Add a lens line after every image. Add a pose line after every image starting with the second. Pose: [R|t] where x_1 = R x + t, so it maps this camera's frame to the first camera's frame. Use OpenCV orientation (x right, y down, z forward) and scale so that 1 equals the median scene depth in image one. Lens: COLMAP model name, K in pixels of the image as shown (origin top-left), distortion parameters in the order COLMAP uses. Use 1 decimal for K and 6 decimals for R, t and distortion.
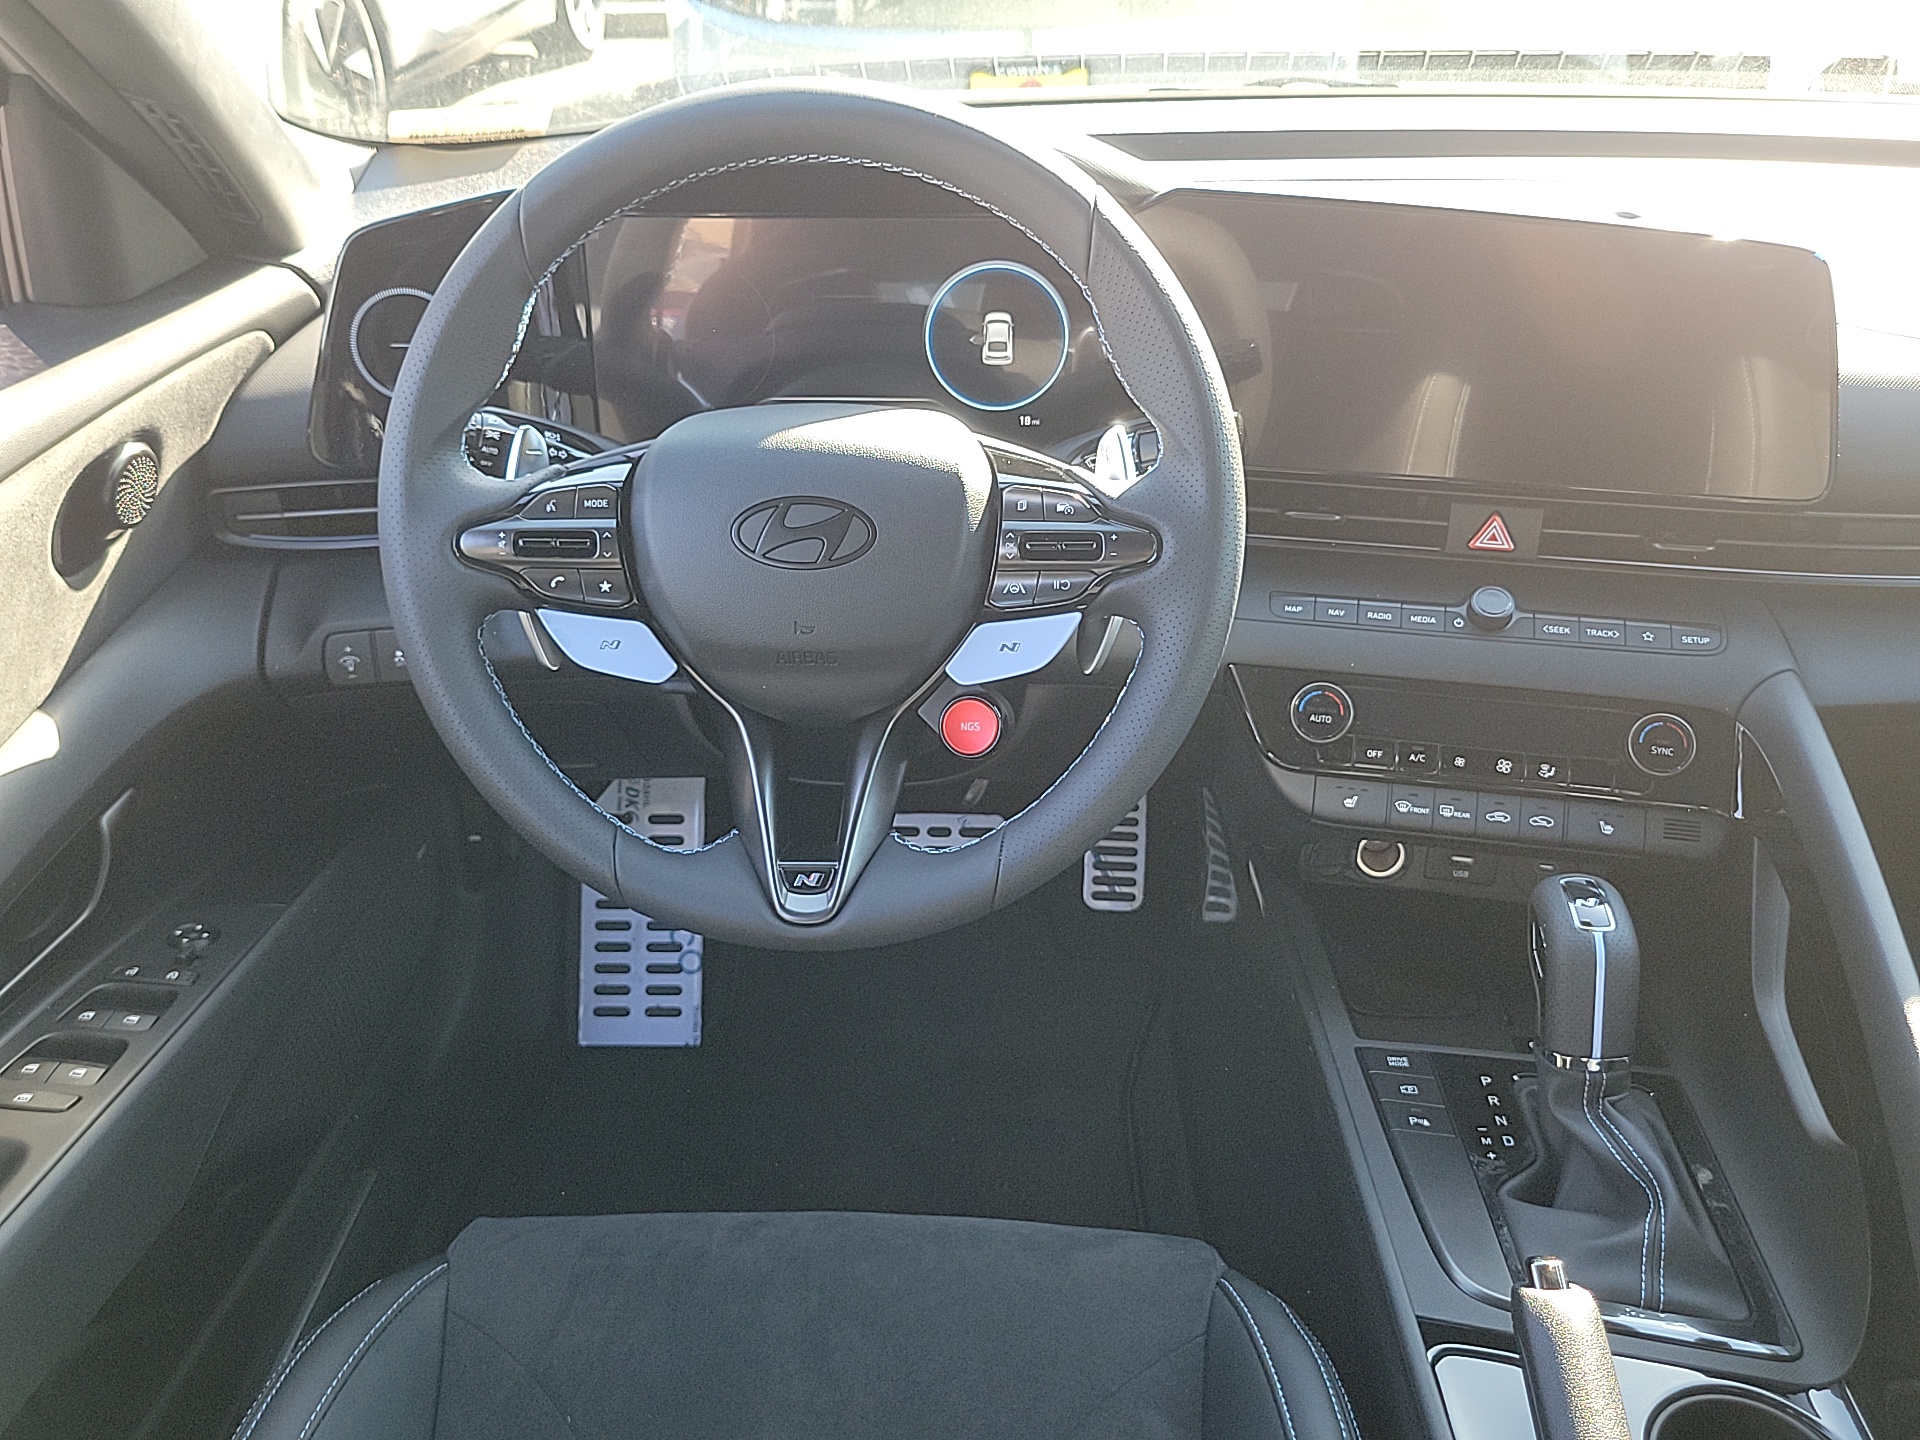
lens RADIAL K [[1622.2, 0, 946.4], [0, 1622.2, 751.2], [0, 0, 1]] dist [0.023162, -0.004606]
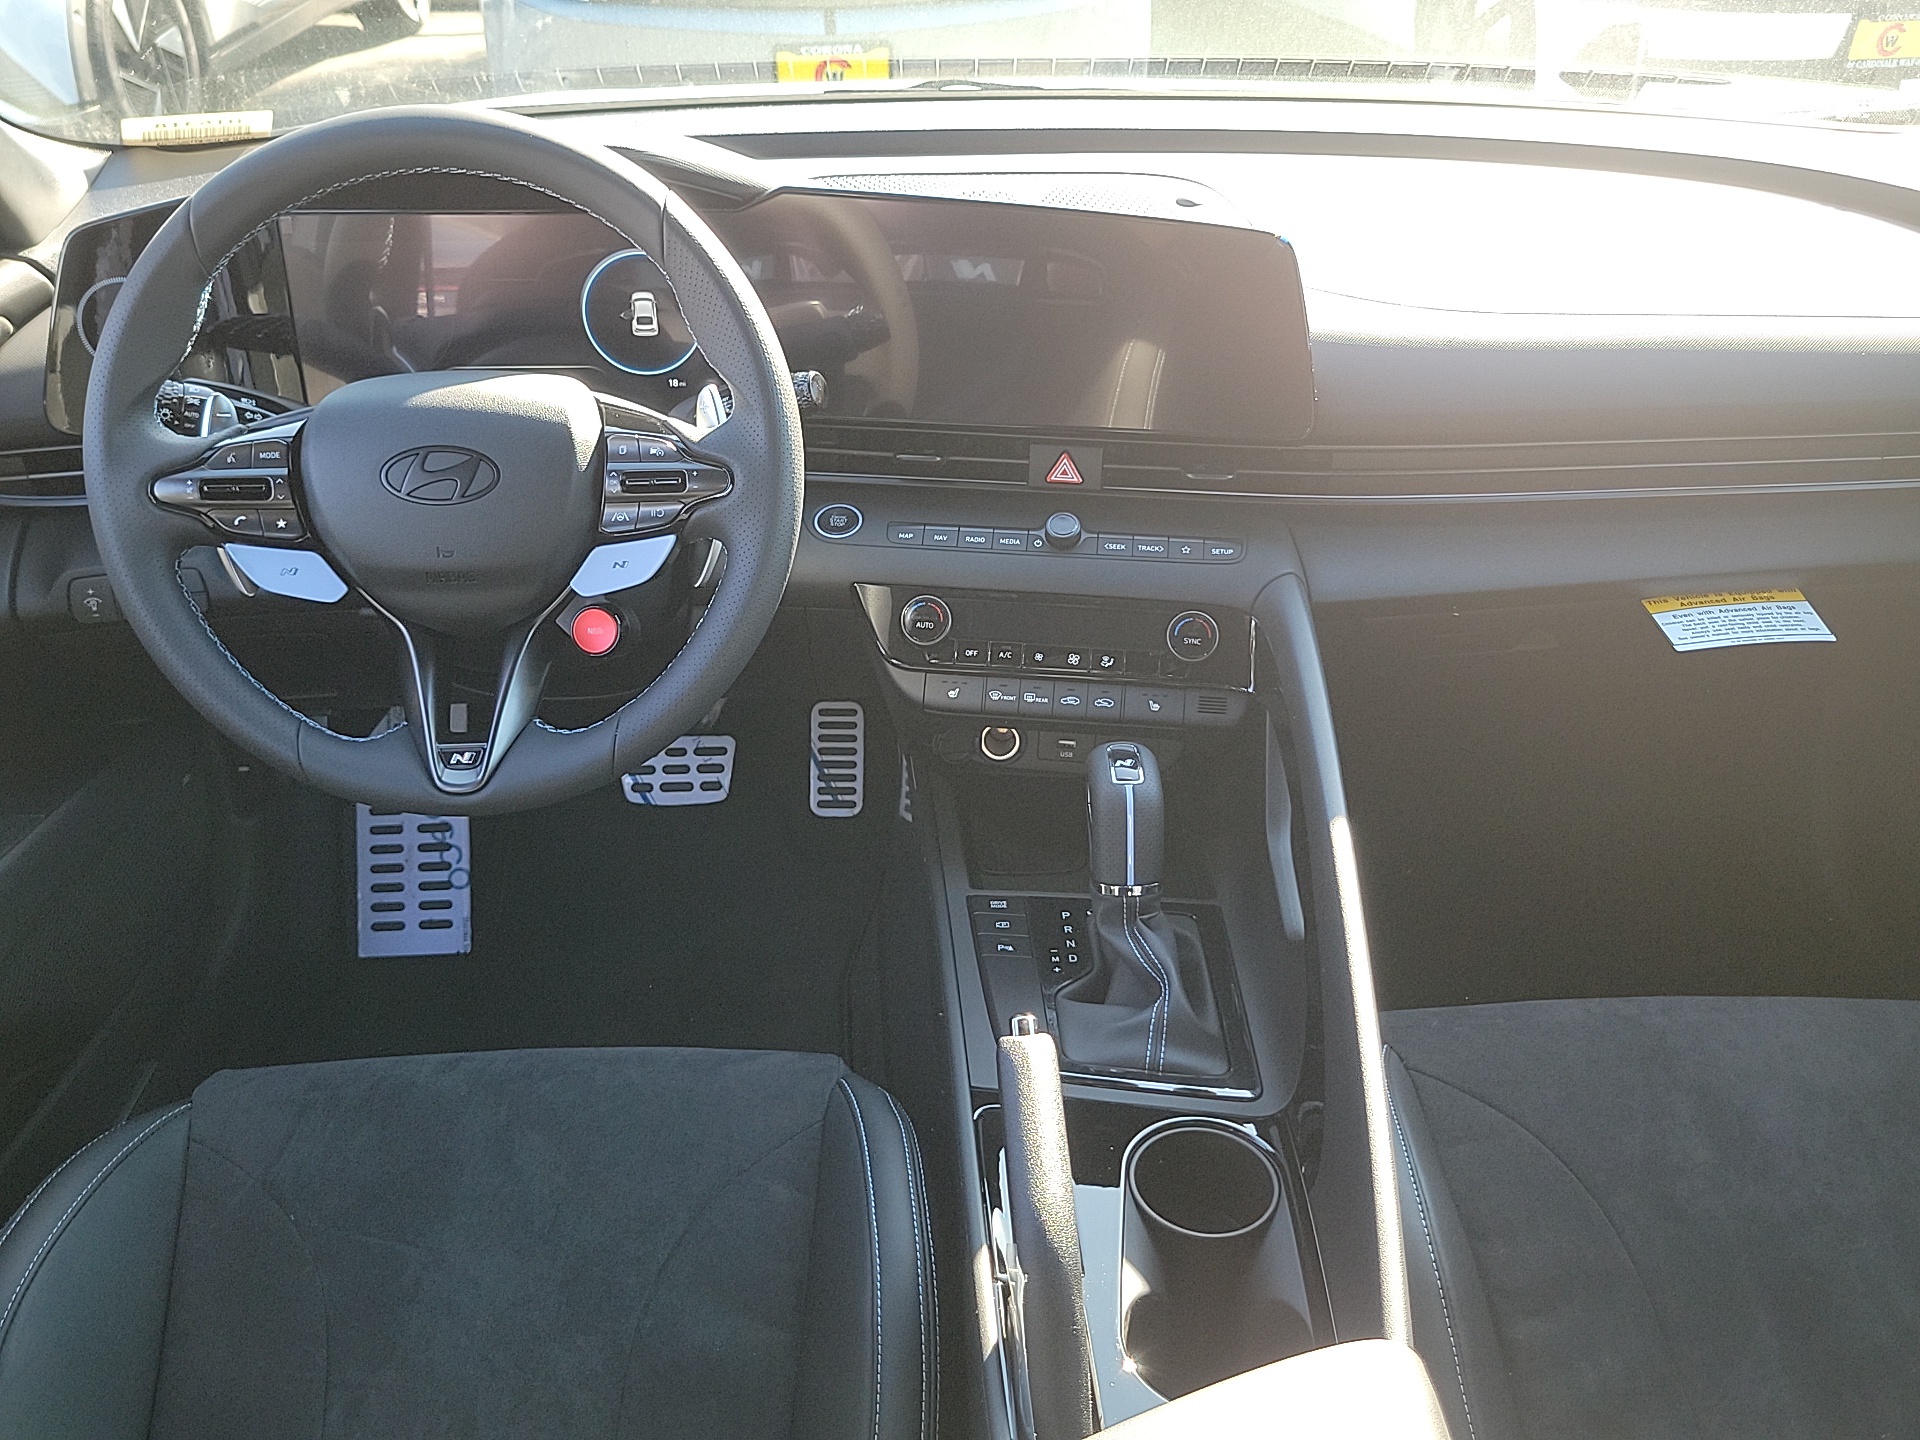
lens RADIAL K [[1614.1, 0, 953.5], [0, 1614.1, 744.1], [0, 0, 1]] dist [0.024736, -0.006079]
pose [[0.996510, -0.036023, 0.075295, 0.159368], [0.034909, 0.999261, 0.016067, 0.050694], [-0.075818, -0.013383, 0.997032, -0.207257]]
